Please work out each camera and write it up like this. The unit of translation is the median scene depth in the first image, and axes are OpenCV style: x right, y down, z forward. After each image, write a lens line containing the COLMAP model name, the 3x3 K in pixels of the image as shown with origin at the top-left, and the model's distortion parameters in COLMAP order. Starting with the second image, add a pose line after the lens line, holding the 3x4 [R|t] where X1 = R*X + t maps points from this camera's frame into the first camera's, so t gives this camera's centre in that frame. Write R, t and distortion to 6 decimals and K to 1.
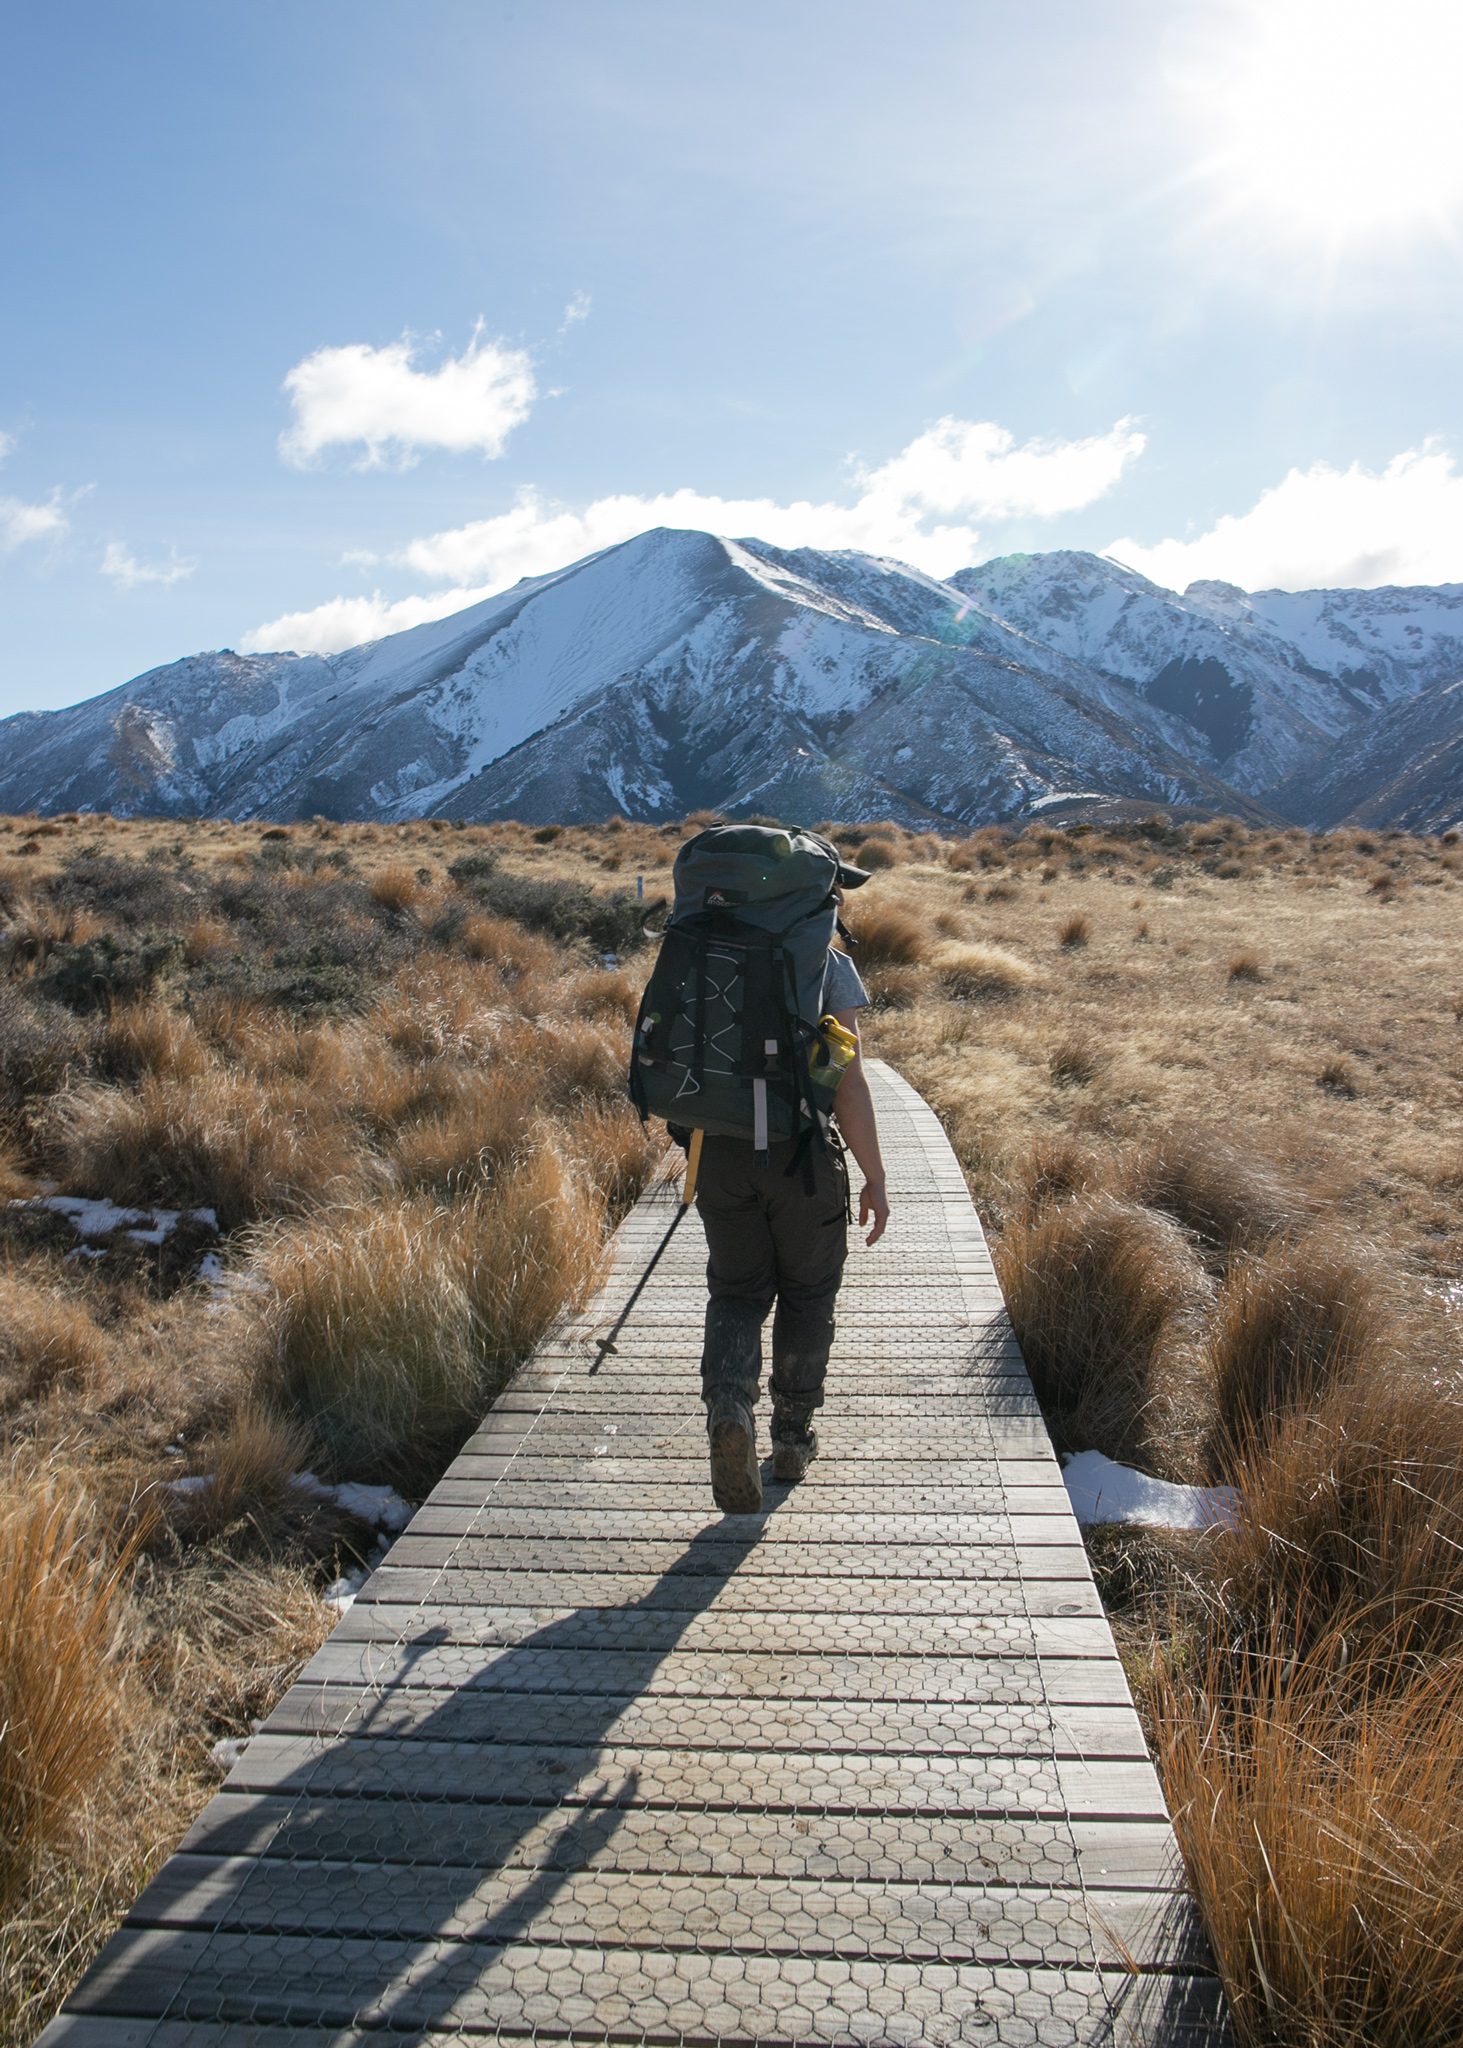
lens RADIAL K [[1635.2, 0, 731.5], [0, 1635.2, 1024.0], [0, 0, 1]] dist [0.002870, 0.004143]
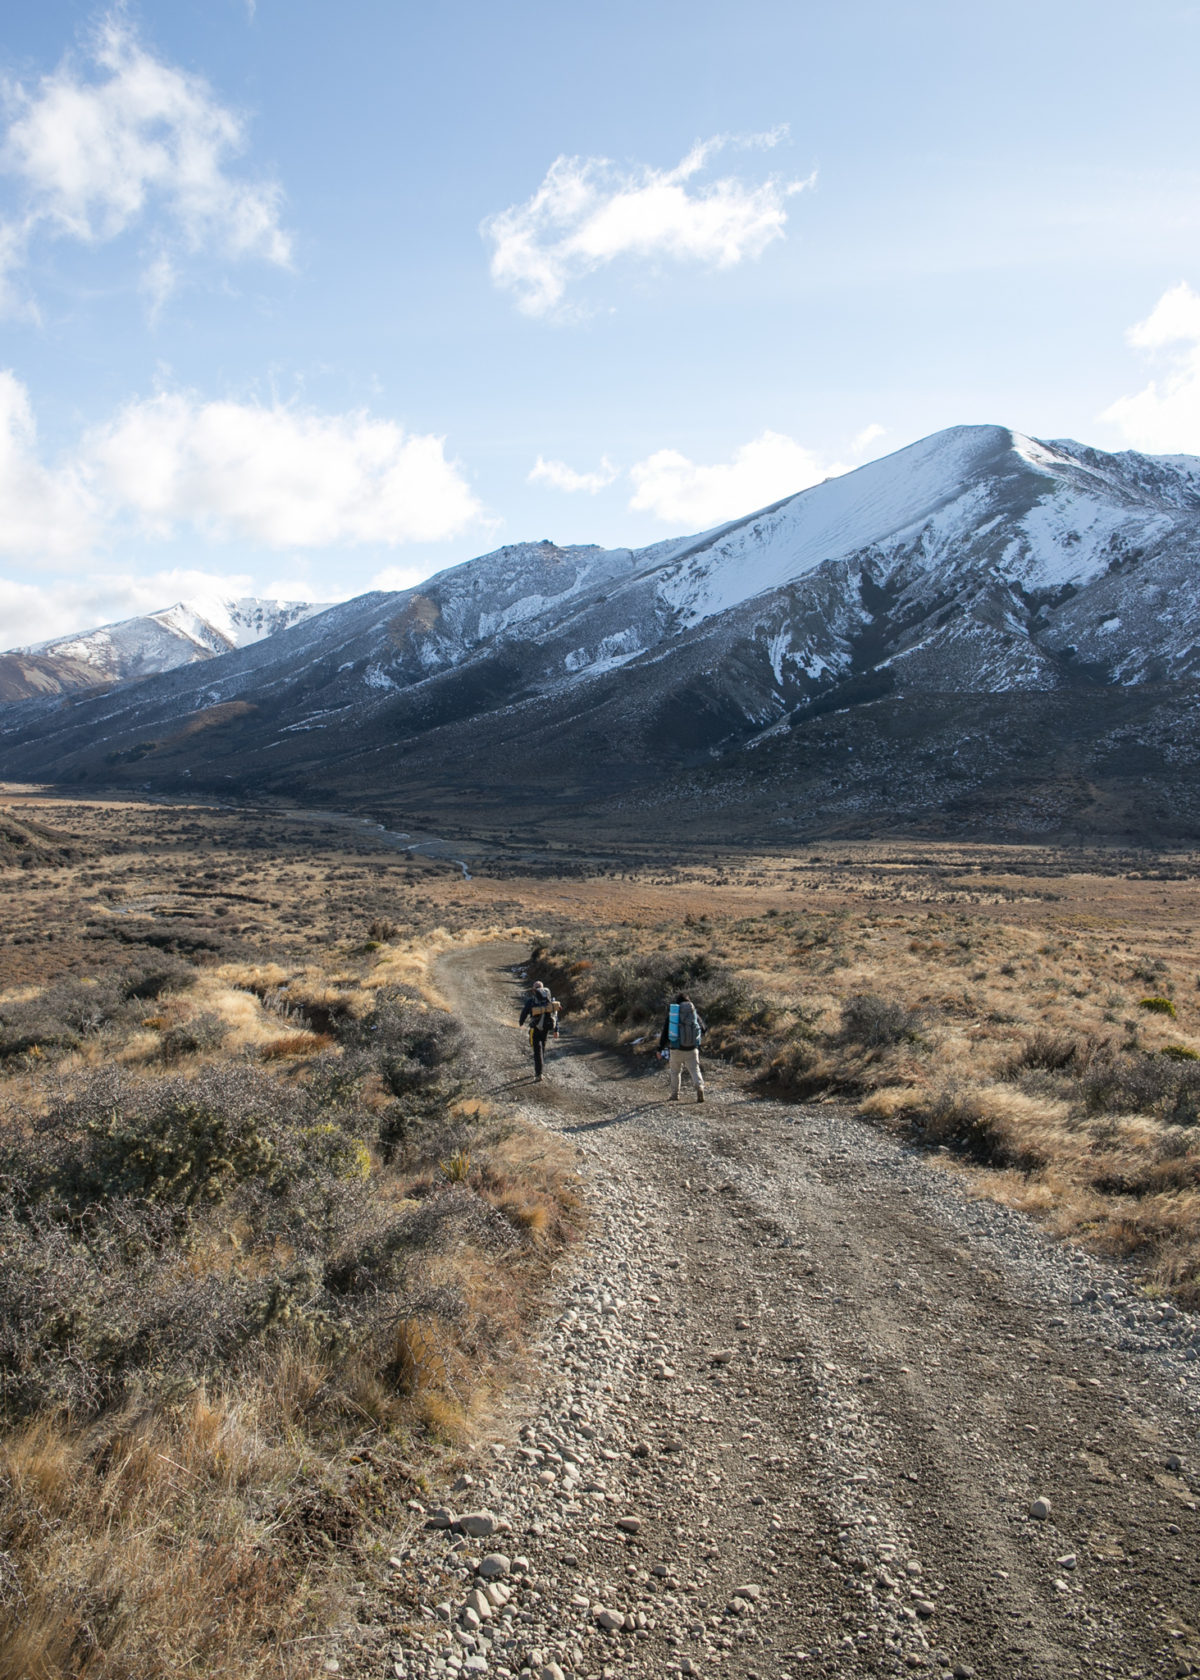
lens RADIAL K [[1341.4, 0, 600.0], [0, 1341.4, 840.0], [0, 0, 1]] dist [0.002870, 0.004143]
pose [[0.928883, 0.084073, -0.360705, 0.096634], [-0.097846, 0.994999, -0.020057, -0.013666], [0.357215, 0.053924, 0.932464, 0.220195]]
